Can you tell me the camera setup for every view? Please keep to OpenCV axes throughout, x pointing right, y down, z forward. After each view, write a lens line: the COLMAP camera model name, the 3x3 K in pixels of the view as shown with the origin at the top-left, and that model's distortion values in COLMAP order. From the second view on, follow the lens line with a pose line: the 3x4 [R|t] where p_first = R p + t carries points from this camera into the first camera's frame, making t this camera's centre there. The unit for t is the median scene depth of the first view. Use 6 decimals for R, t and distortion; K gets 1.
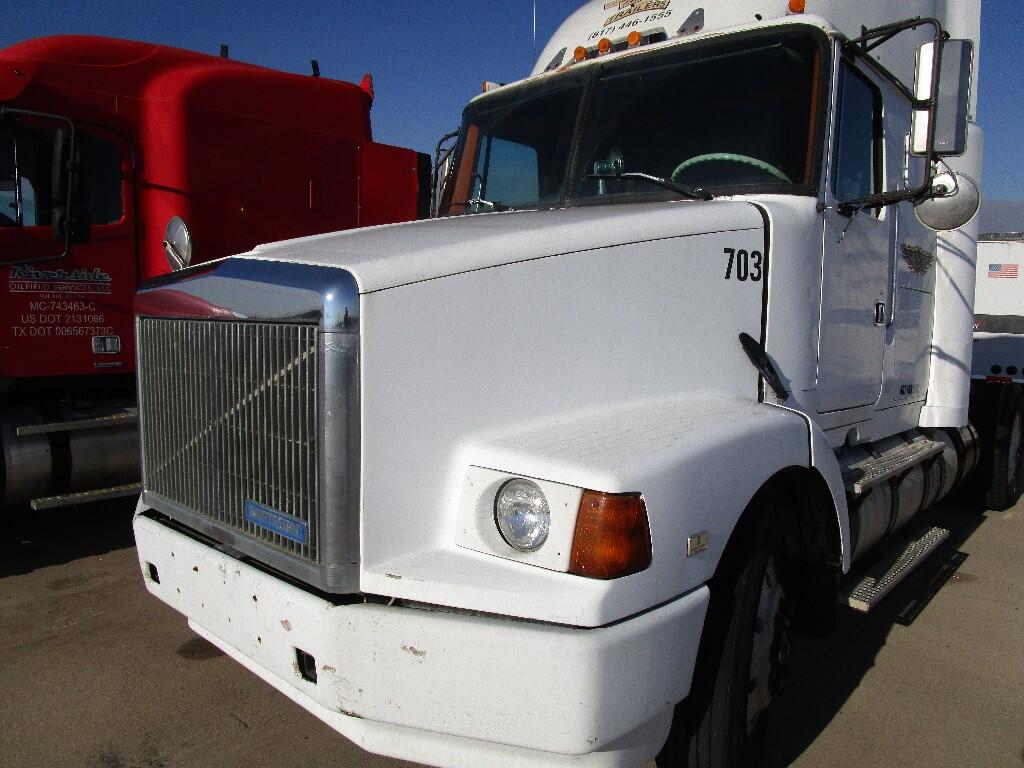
lens RADIAL K [[757.0, 0, 512.0], [0, 757.0, 384.0], [0, 0, 1]] dist [0.001437, 0.000275]
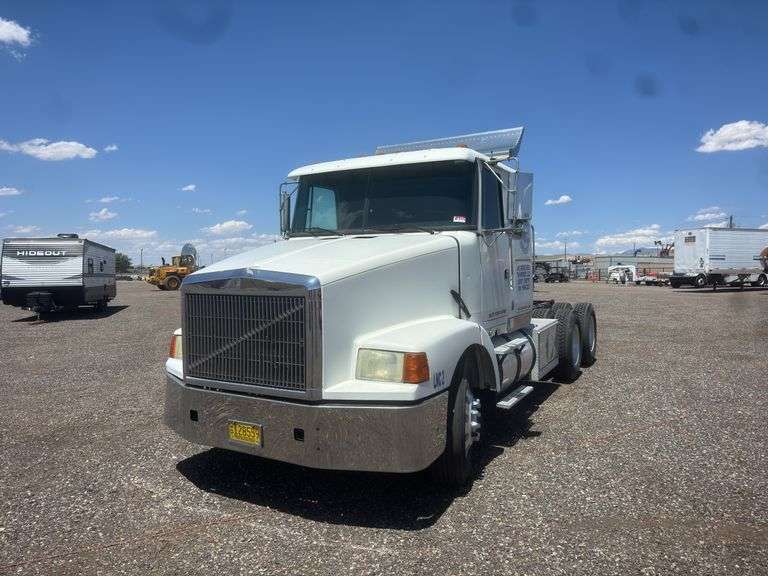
lens RADIAL K [[566.5, 0, 382.3], [0, 566.5, 269.8], [0, 0, 1]] dist [-0.001587, -0.000554]
pose [[0.974620, -0.033214, 0.221387, -0.314124], [0.051158, 0.995809, -0.075816, -0.006211], [-0.217941, 0.085218, 0.972234, -0.725636]]
